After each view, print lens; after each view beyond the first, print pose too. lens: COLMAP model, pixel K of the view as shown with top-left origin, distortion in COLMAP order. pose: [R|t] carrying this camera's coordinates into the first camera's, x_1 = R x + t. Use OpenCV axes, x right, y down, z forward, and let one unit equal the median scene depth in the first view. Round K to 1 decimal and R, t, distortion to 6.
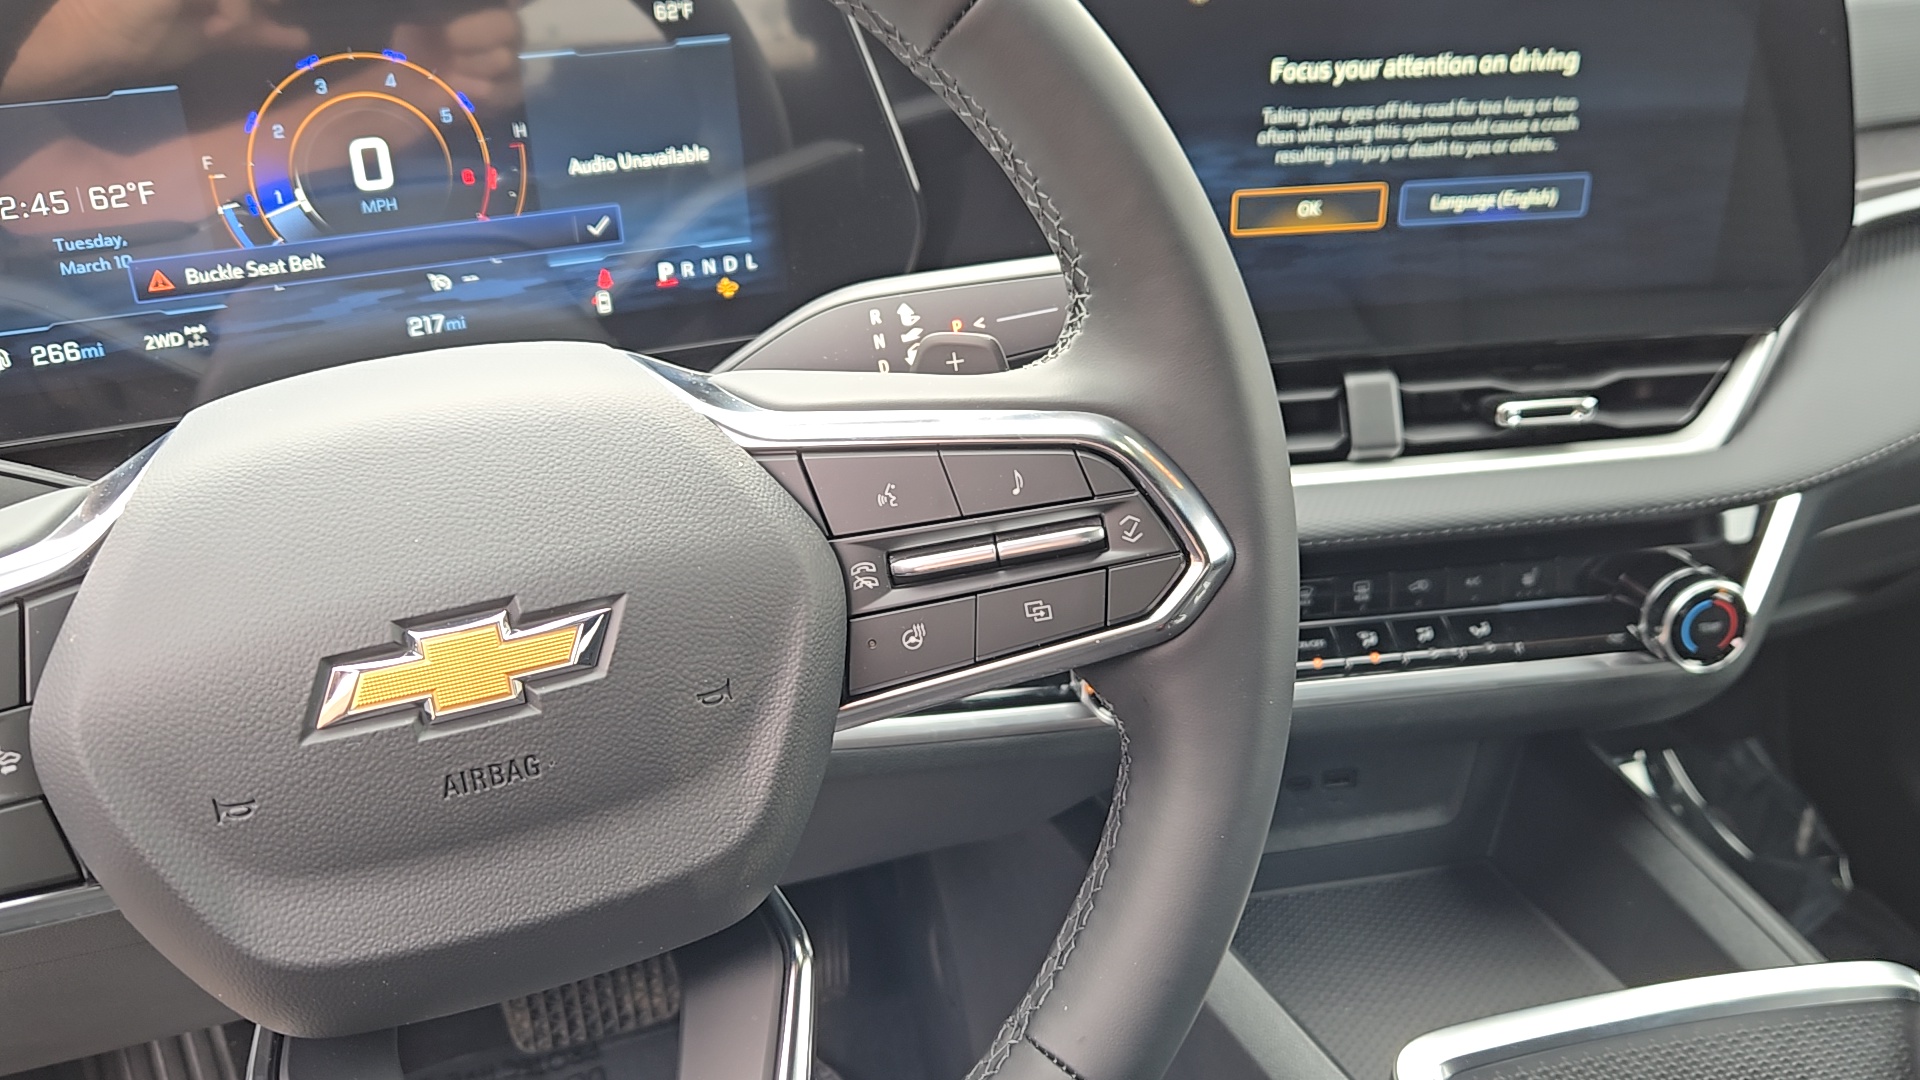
lens RADIAL K [[1650.7, 0, 960.0], [0, 1650.7, 540.0], [0, 0, 1]] dist [0.004593, 0.001862]
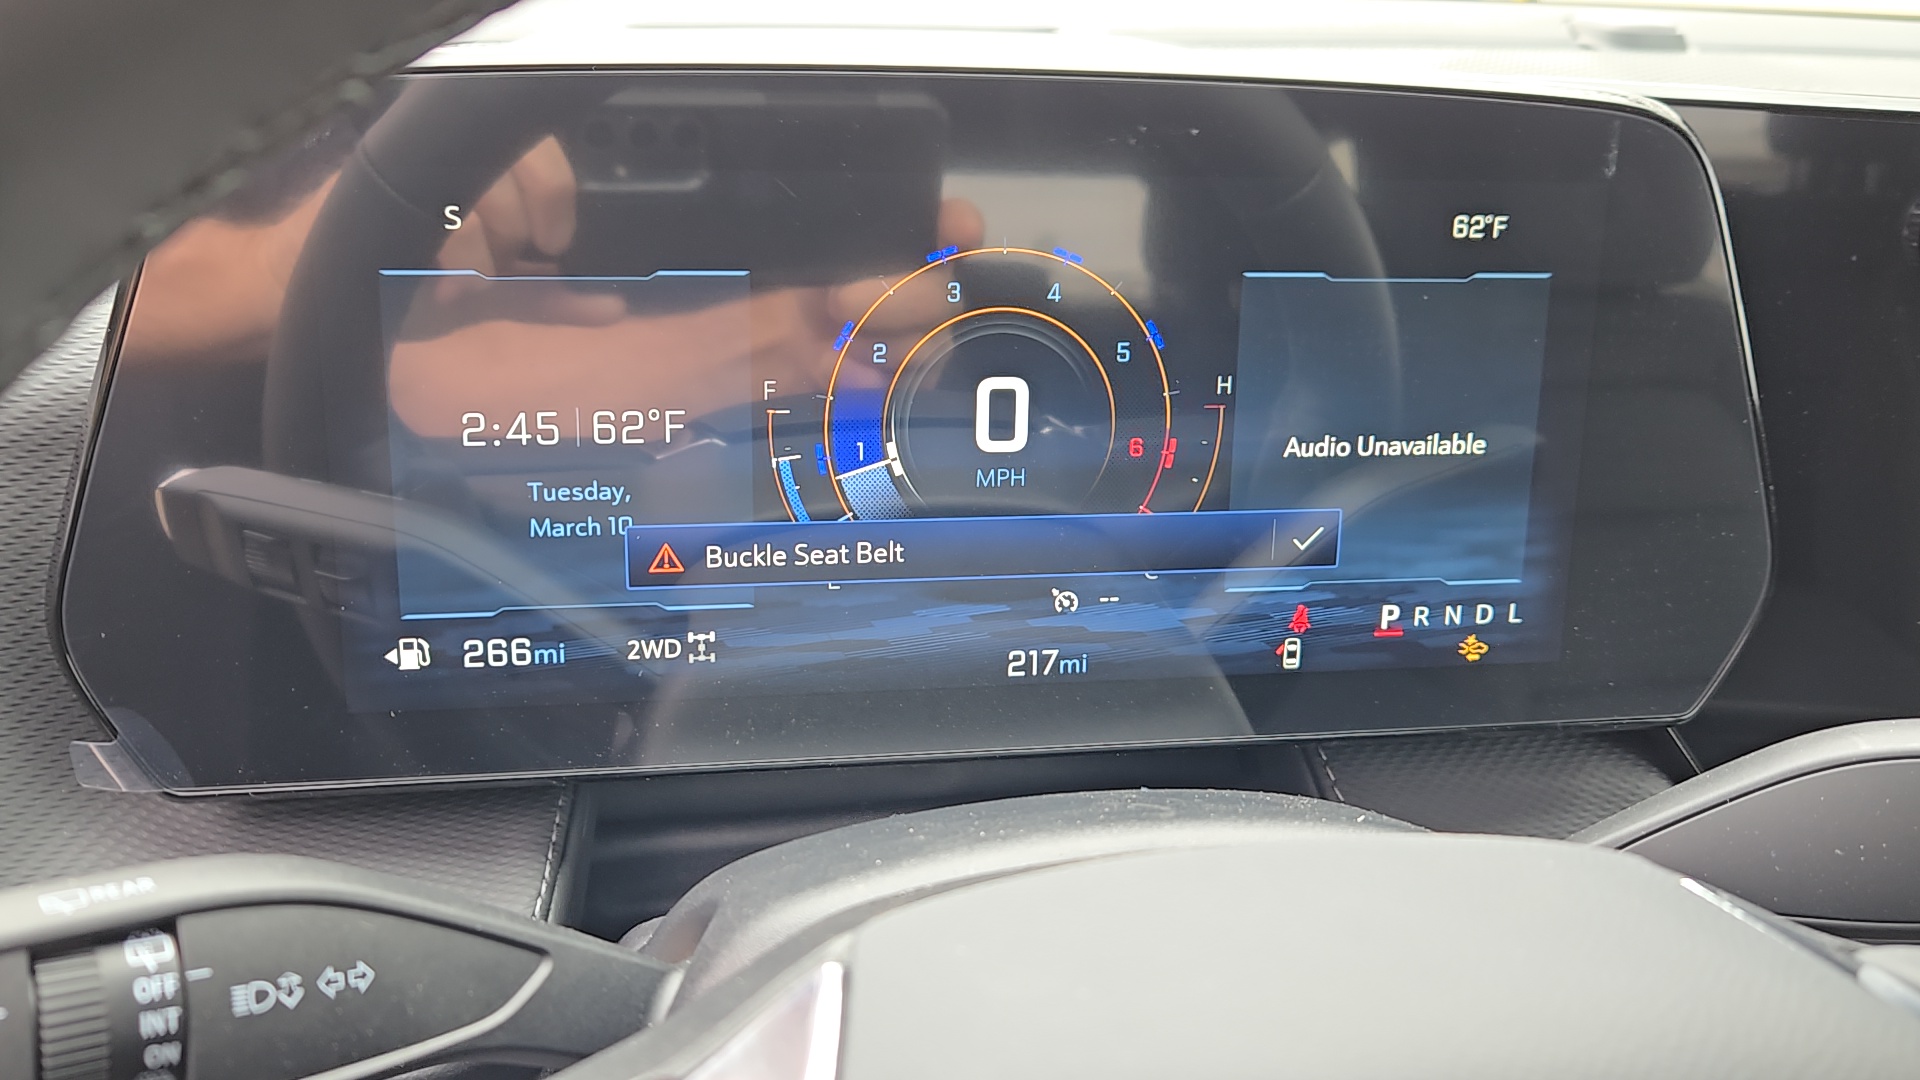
lens RADIAL K [[1601.9, 0, 953.6], [0, 1601.9, 530.9], [0, 0, 1]] dist [0.003722, -0.005547]
pose [[0.984621, 0.111252, -0.134704, -0.286015], [-0.129224, 0.982656, -0.132994, -0.097235], [0.117572, 0.148355, 0.981920, 0.389905]]
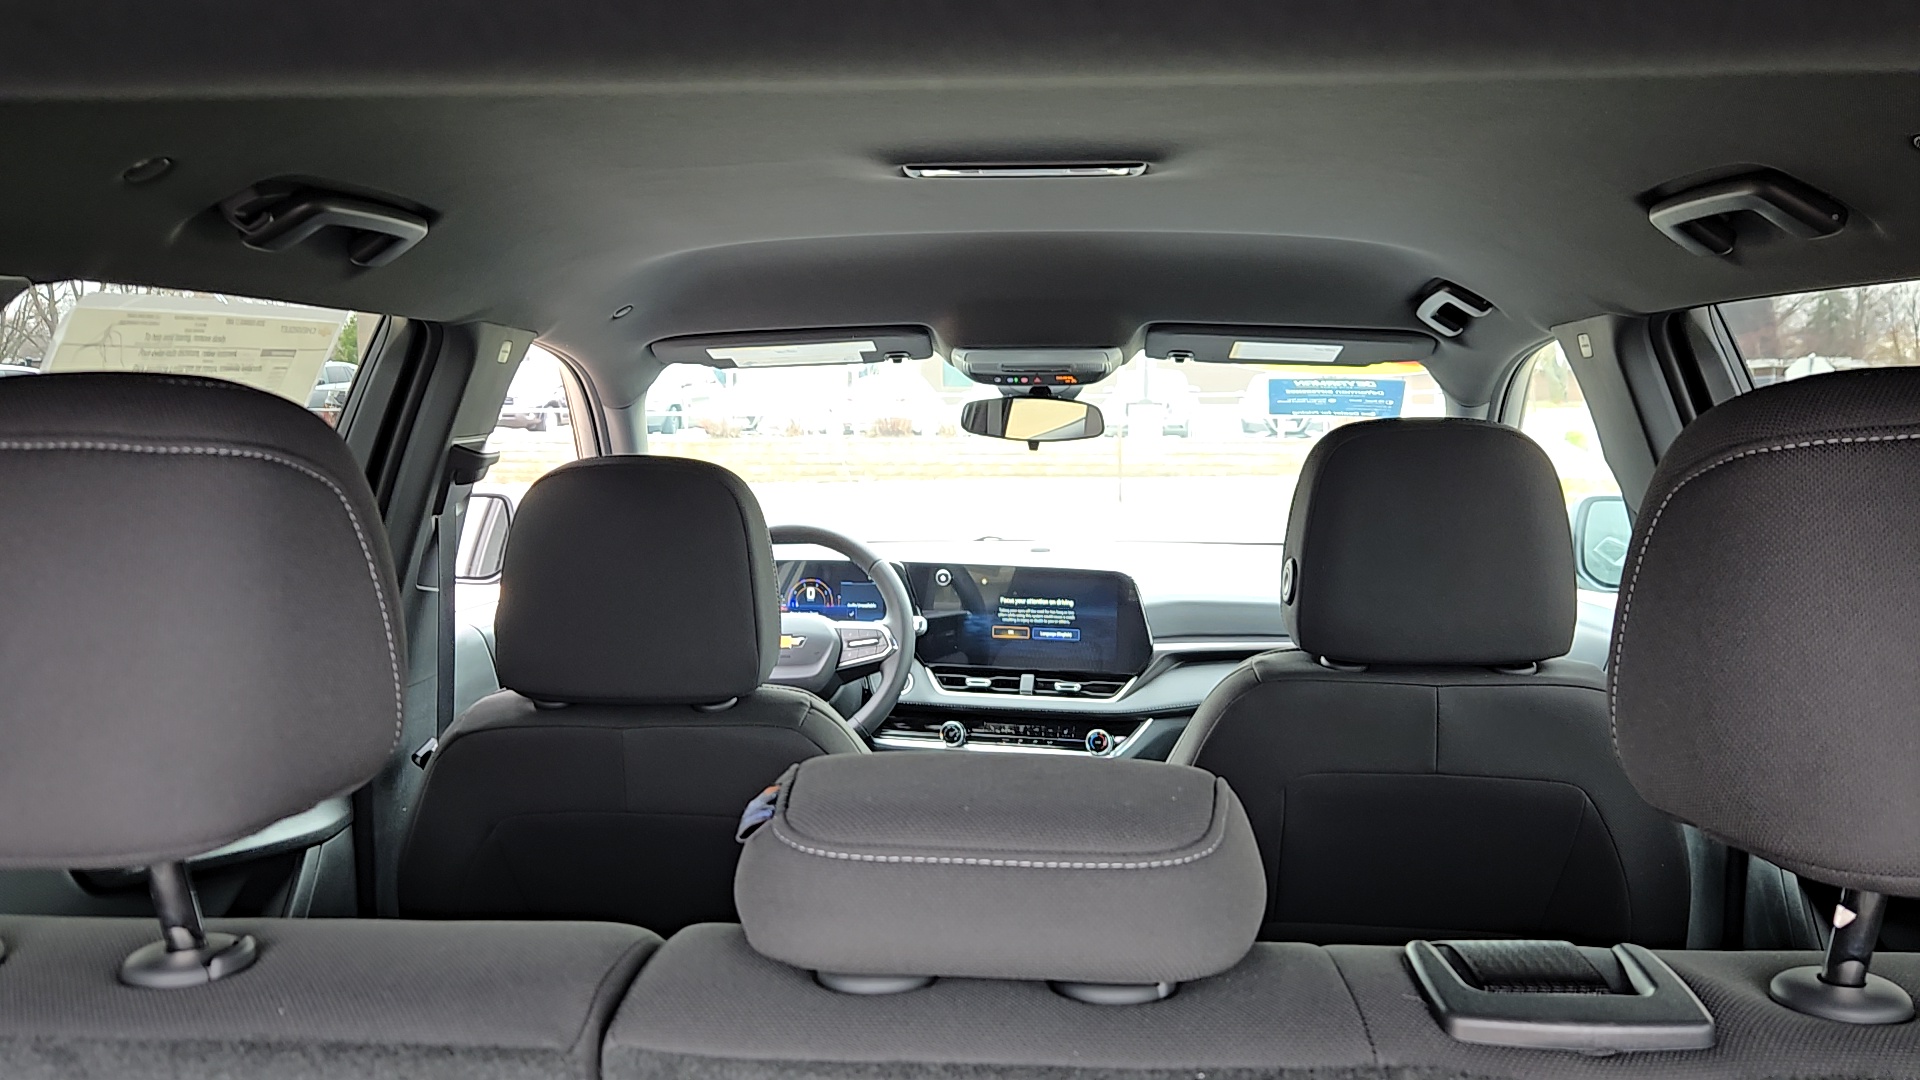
lens RADIAL K [[1589.8, 0, 955.1], [0, 1589.8, 530.6], [0, 0, 1]] dist [0.016442, 0.004121]
pose [[0.912168, 0.036368, -0.408199, 2.102508], [-0.205263, 0.902654, -0.378264, 1.381449], [0.354705, 0.428828, 0.830837, -3.108473]]
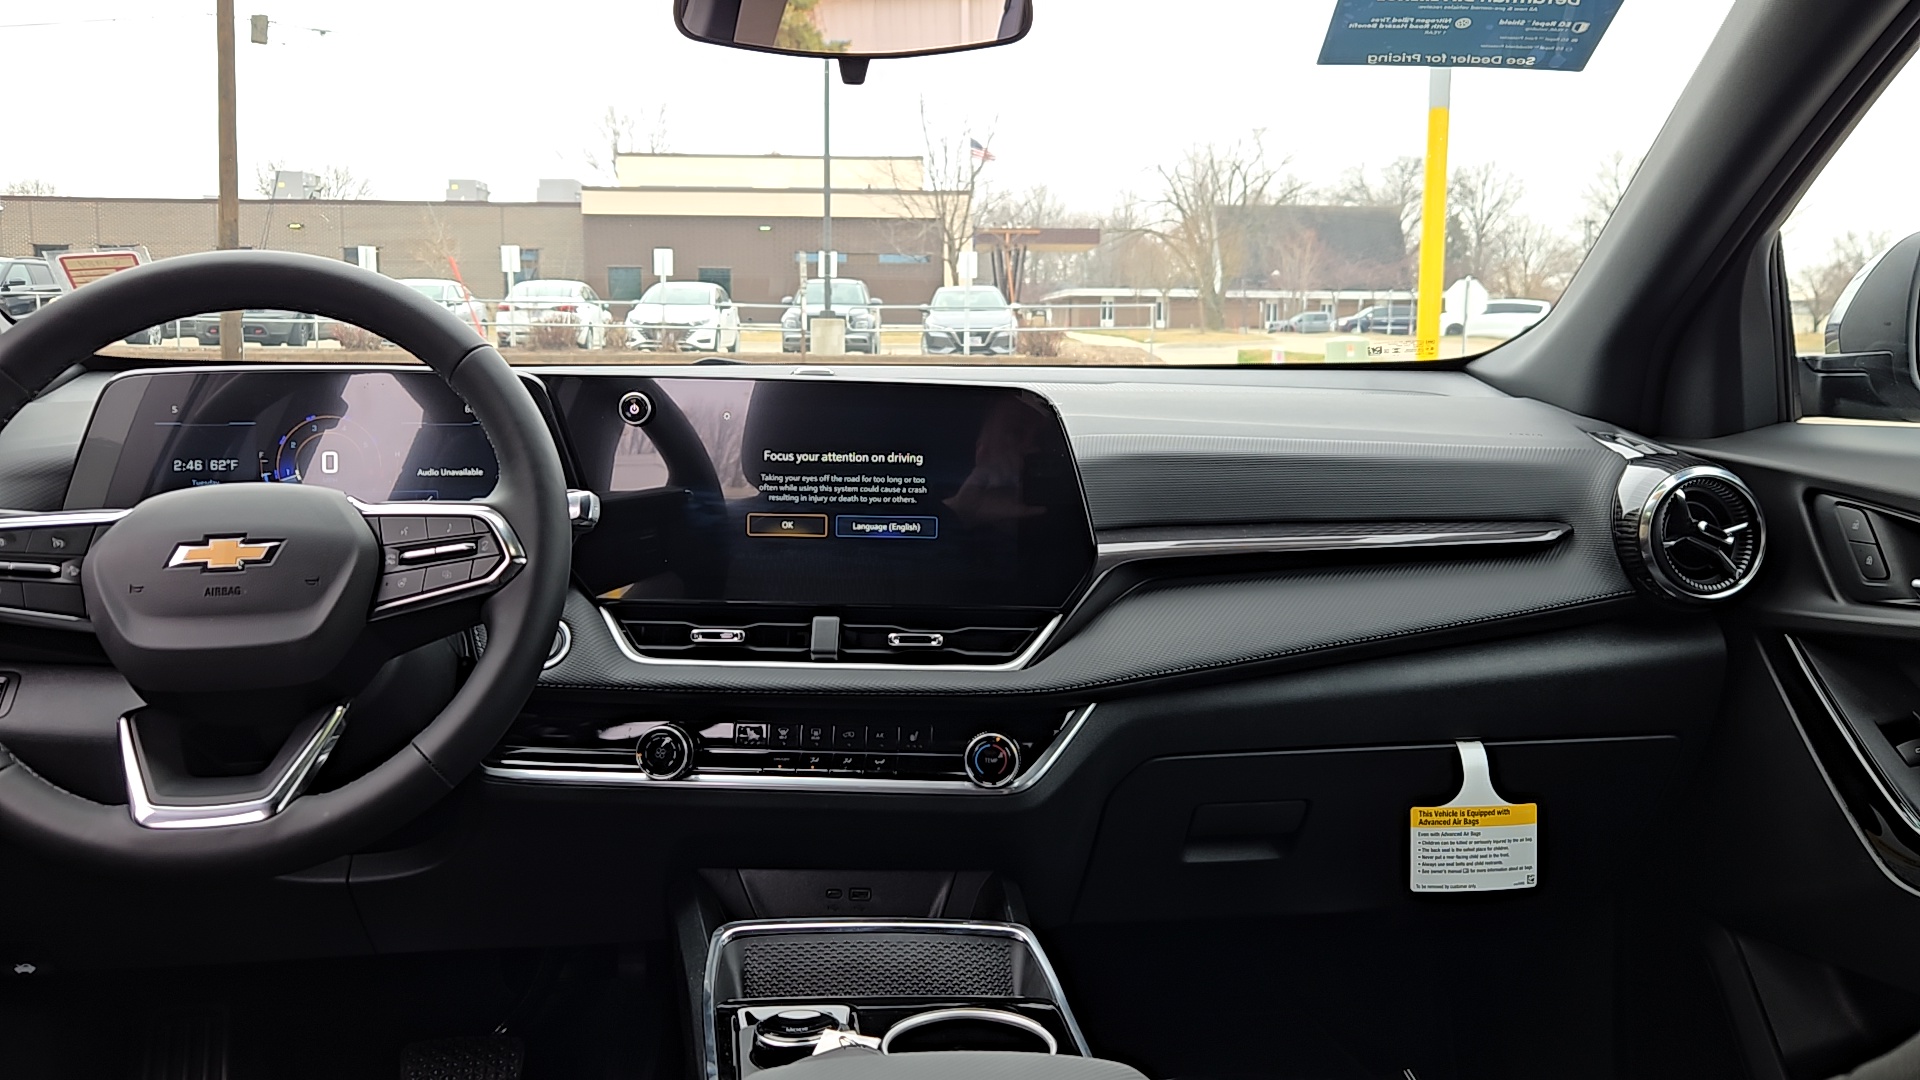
lens RADIAL K [[1628.4, 0, 964.1], [0, 1628.4, 514.8], [0, 0, 1]] dist [0.005268, 0.007066]
pose [[0.976958, 0.034067, -0.210695, 0.991355], [-0.113768, 0.918363, -0.379034, 0.601832], [0.180583, 0.394270, 0.901078, -0.863058]]
